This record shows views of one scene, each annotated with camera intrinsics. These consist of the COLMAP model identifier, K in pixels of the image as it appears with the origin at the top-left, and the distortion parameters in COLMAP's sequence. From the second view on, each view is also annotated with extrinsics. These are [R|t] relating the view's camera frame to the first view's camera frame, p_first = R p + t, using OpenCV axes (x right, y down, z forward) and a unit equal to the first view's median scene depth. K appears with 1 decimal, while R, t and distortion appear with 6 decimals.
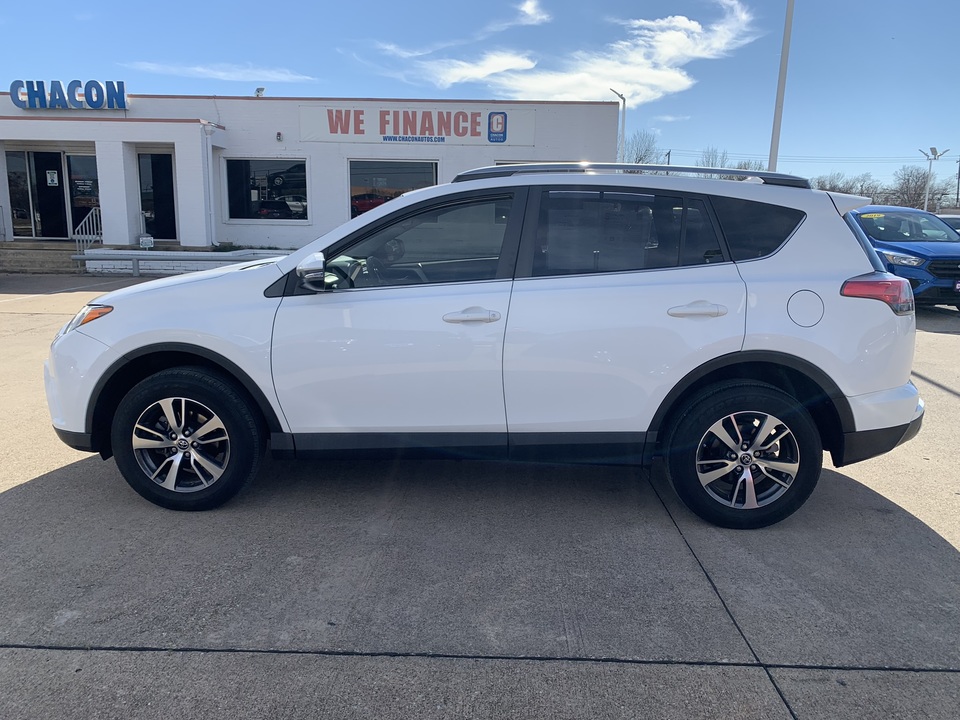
lens RADIAL K [[736.9, 0, 485.4], [0, 736.9, 346.4], [0, 0, 1]] dist [0.009178, -0.006295]
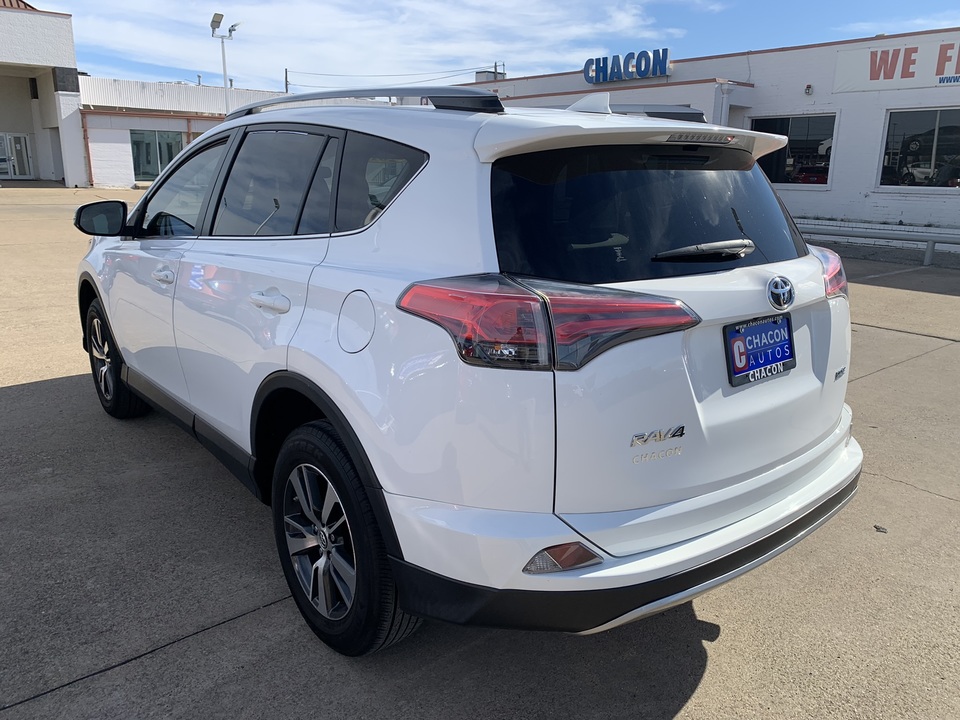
lens RADIAL K [[736.9, 0, 485.4], [0, 736.9, 346.4], [0, 0, 1]] dist [0.009178, -0.006295]
pose [[0.658421, 0.171111, -0.732941, 0.185837], [-0.138875, 0.984713, 0.105135, -0.021352], [0.739726, 0.032564, 0.672120, 0.137669]]
